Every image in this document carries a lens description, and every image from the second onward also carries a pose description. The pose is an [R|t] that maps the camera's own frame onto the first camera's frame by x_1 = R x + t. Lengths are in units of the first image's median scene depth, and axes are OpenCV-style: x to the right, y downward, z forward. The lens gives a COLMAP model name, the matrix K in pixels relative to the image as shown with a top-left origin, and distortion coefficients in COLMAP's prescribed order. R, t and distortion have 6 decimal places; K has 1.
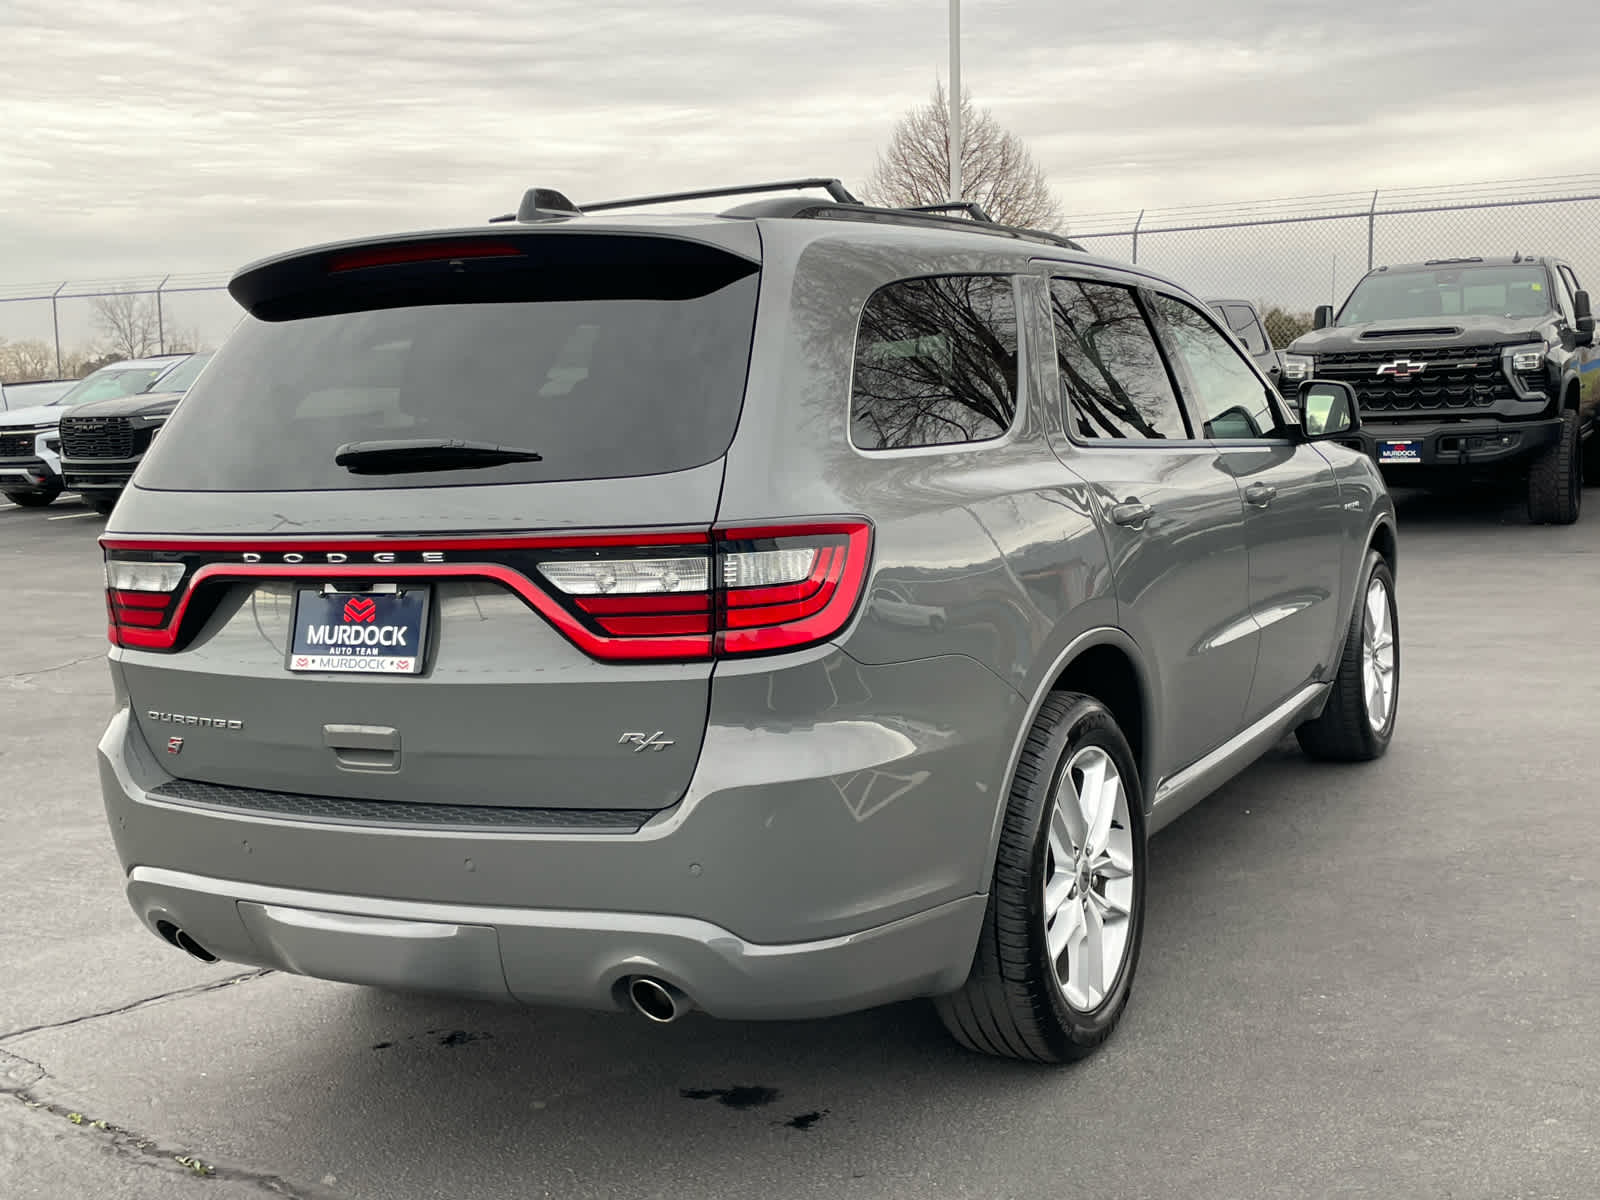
lens RADIAL K [[1799.8, 0, 817.4], [0, 1799.8, 598.2], [0, 0, 1]] dist [0.116038, -0.180181]
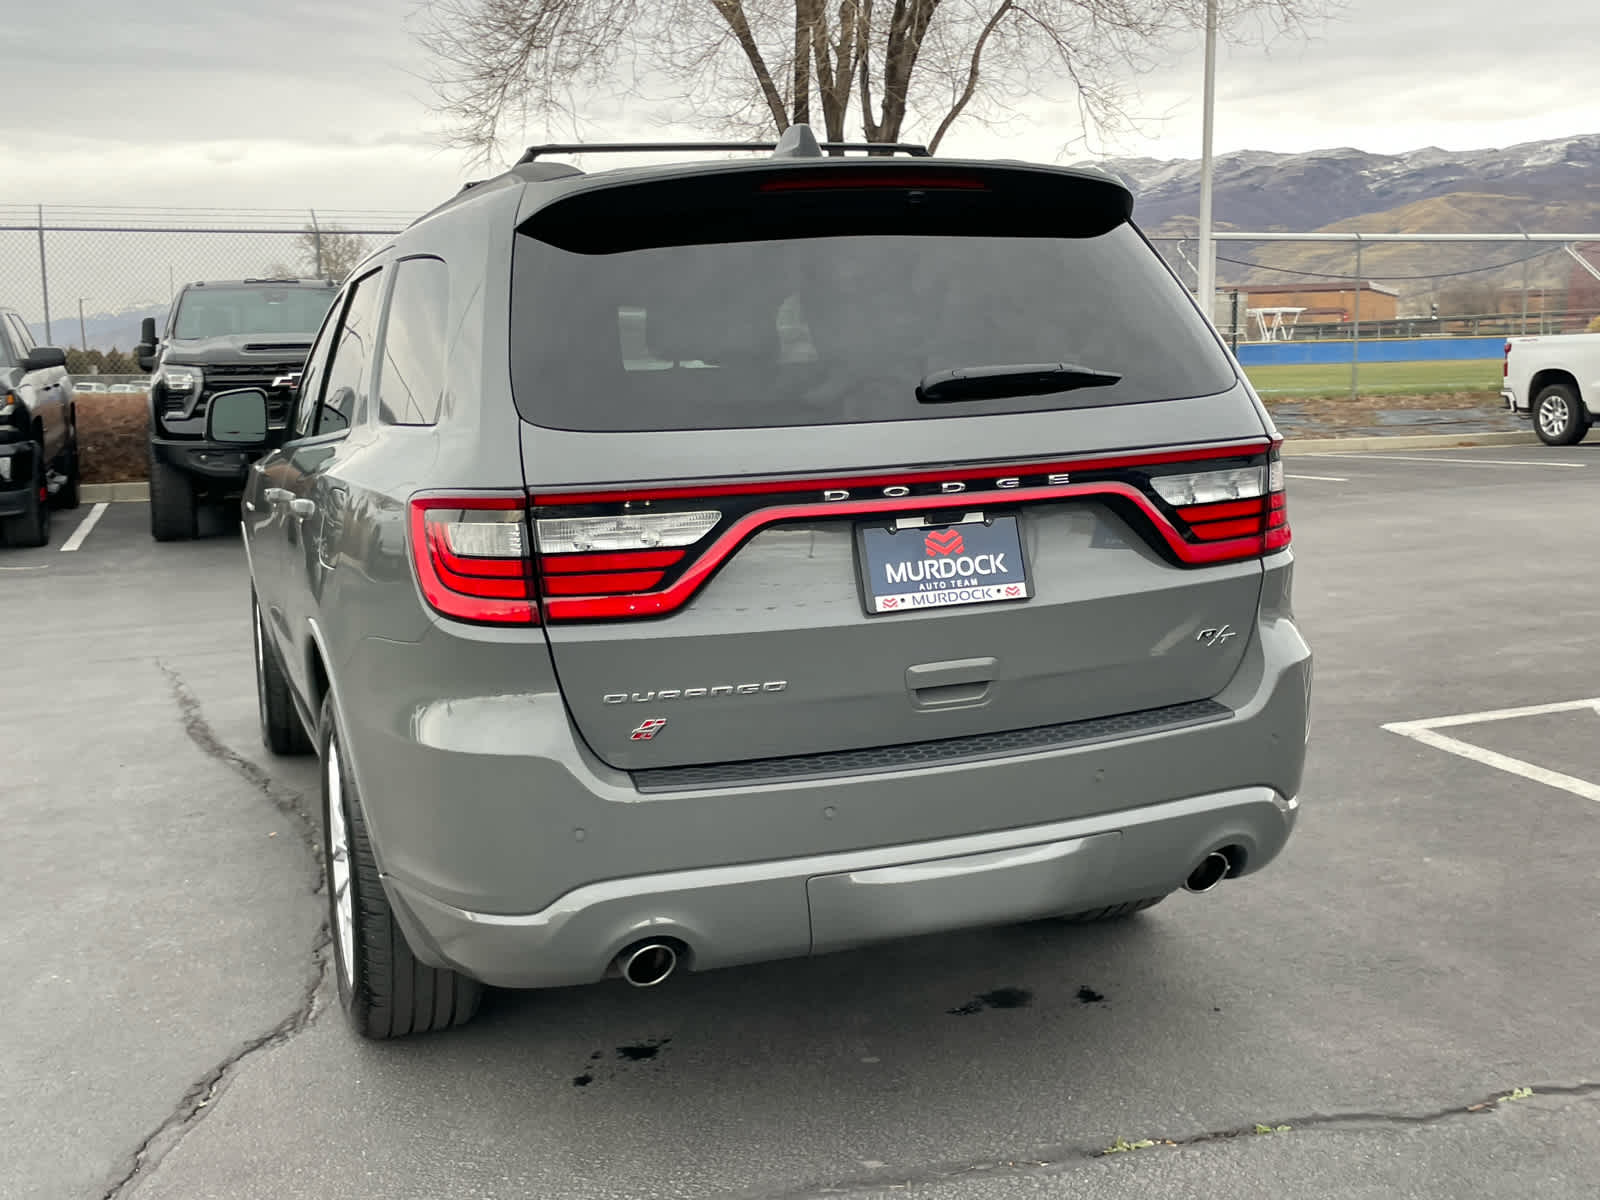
lens RADIAL K [[1804.7, 0, 821.4], [0, 1804.7, 569.7], [0, 0, 1]] dist [0.085079, -0.053008]
pose [[0.670649, -0.066068, 0.738827, -0.928304], [0.092802, 0.995673, 0.004798, 0.009545], [-0.735947, 0.065347, 0.673878, 0.364148]]
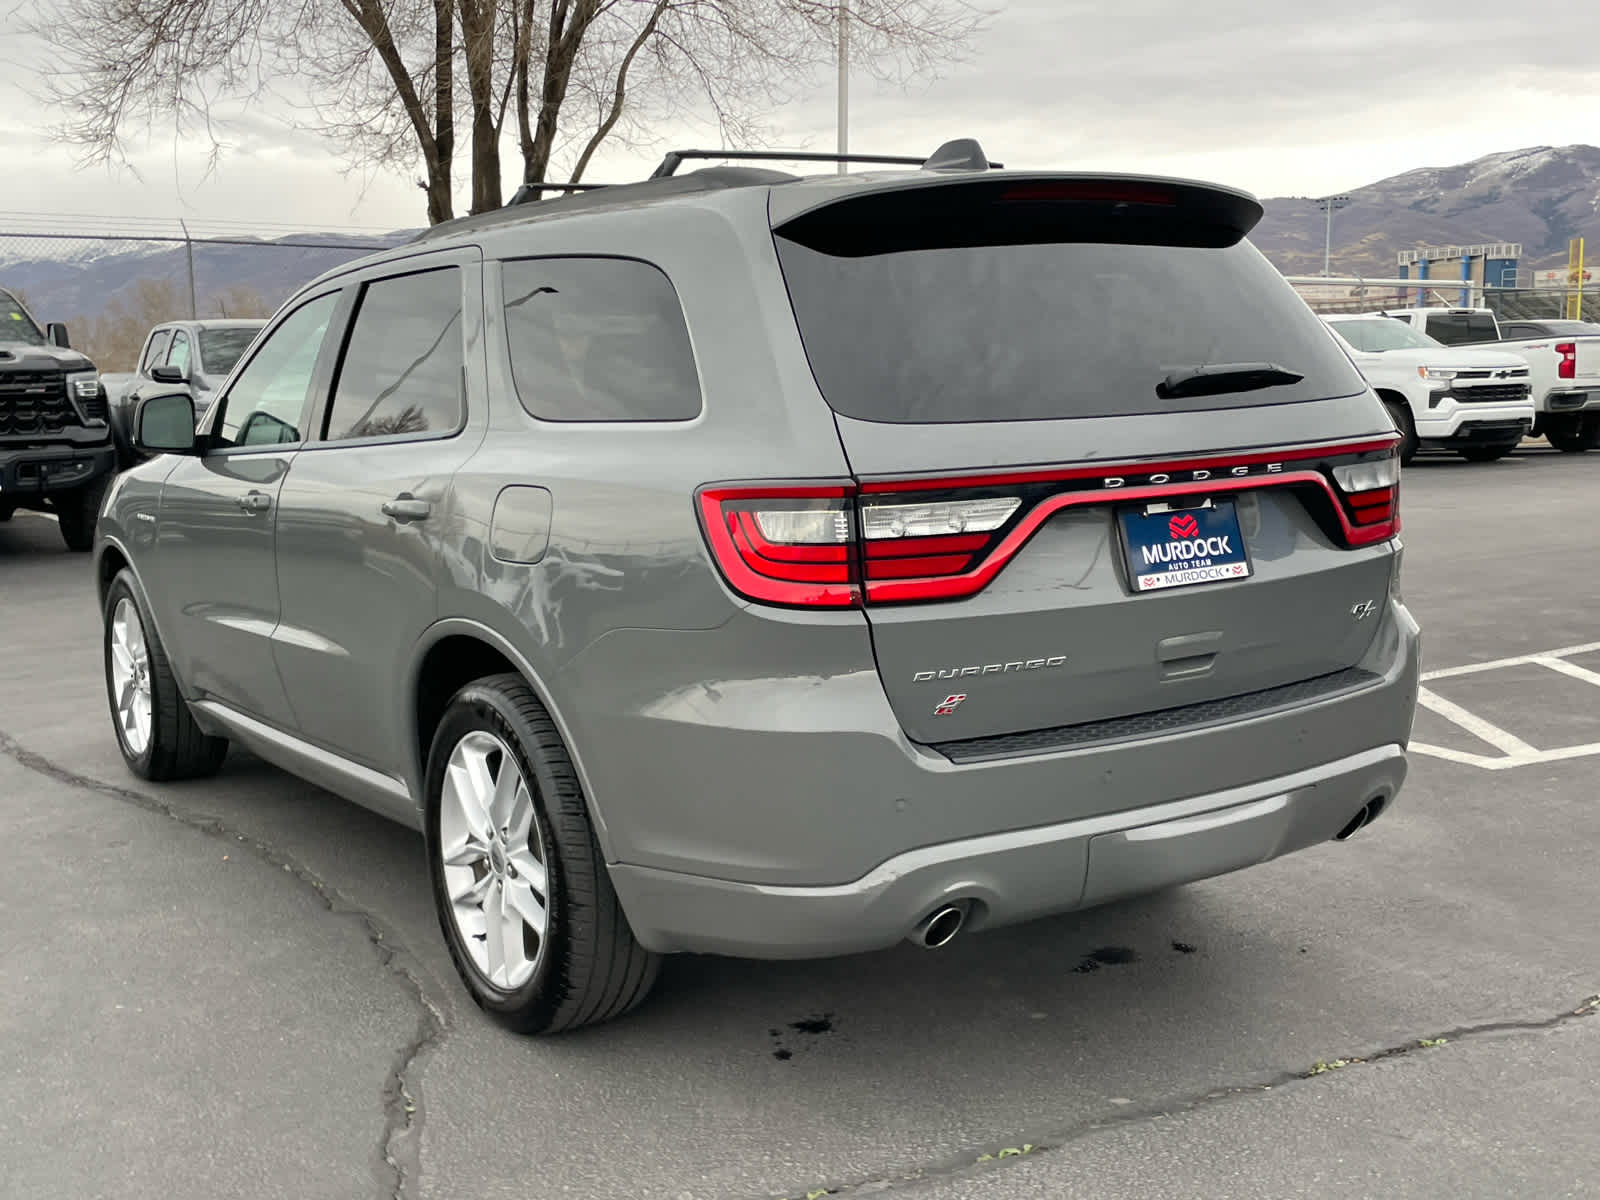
lens RADIAL K [[1800.9, 0, 823.6], [0, 1800.9, 597.0], [0, 0, 1]] dist [0.120453, -0.189835]
pose [[0.470593, -0.078980, 0.878809, -1.177974], [0.108822, 0.993577, 0.031022, -0.007406], [-0.875614, 0.081035, 0.476165, 0.626685]]
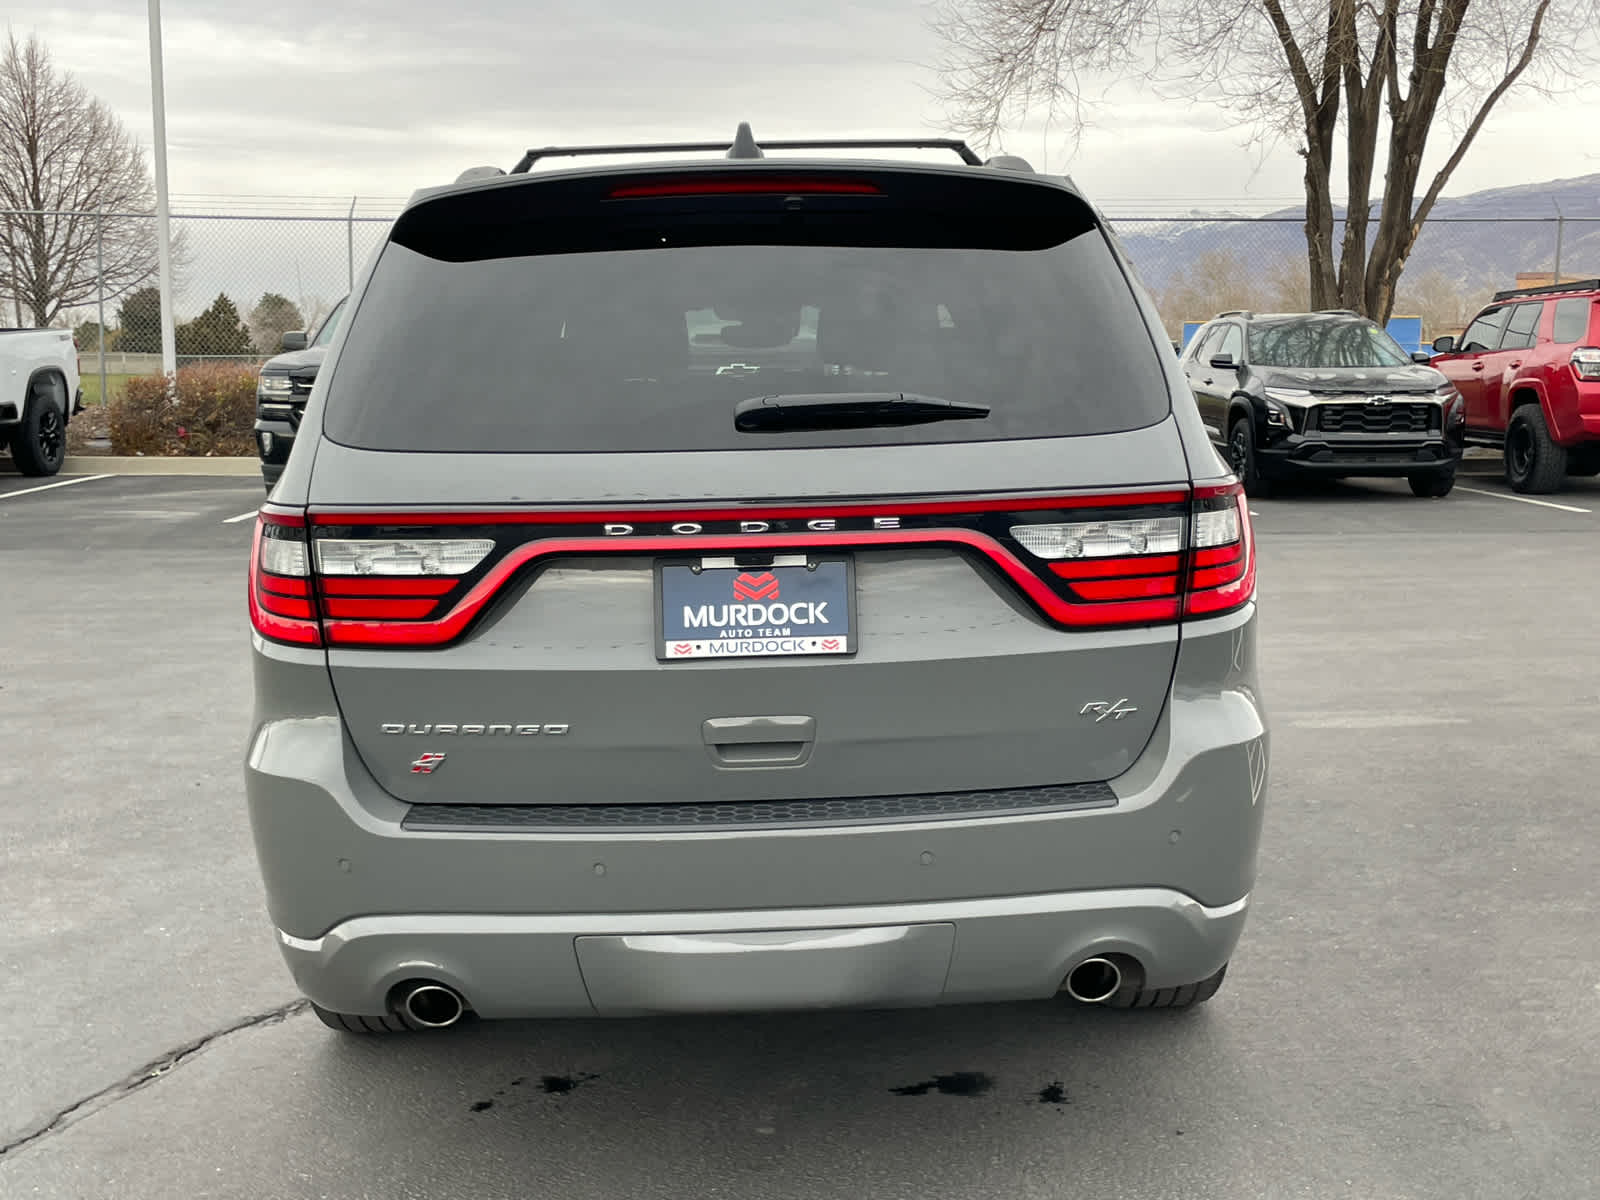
lens RADIAL K [[1800.9, 0, 823.6], [0, 1800.9, 597.0], [0, 0, 1]] dist [0.120453, -0.189835]
pose [[0.870779, -0.032987, 0.490567, -0.600478], [0.033353, 0.999412, 0.007999, 0.005342], [-0.490542, 0.009397, 0.871367, 0.200372]]
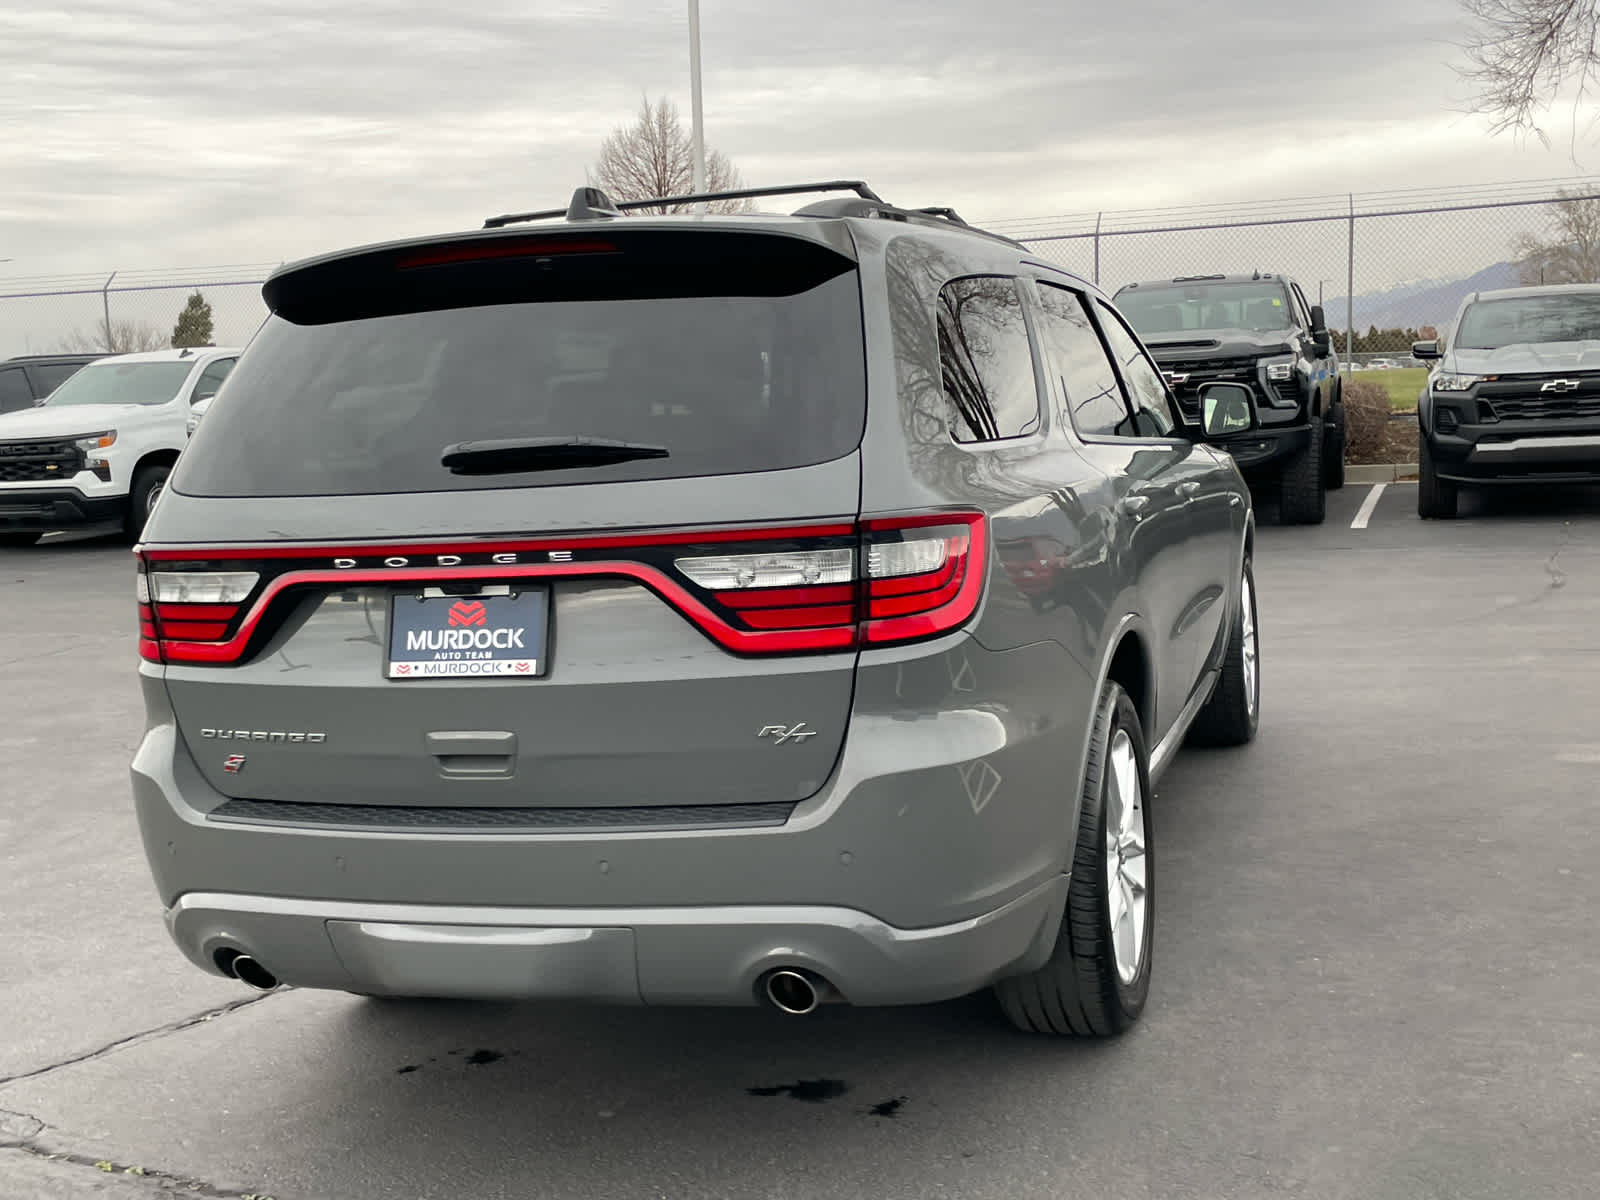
lens RADIAL K [[1800.9, 0, 823.6], [0, 1800.9, 597.0], [0, 0, 1]] dist [0.120453, -0.189835]
pose [[0.985255, -0.027545, 0.168859, -0.208669], [0.029366, 0.999534, -0.008299, 0.010403], [-0.168552, 0.013135, 0.985605, 0.003369]]
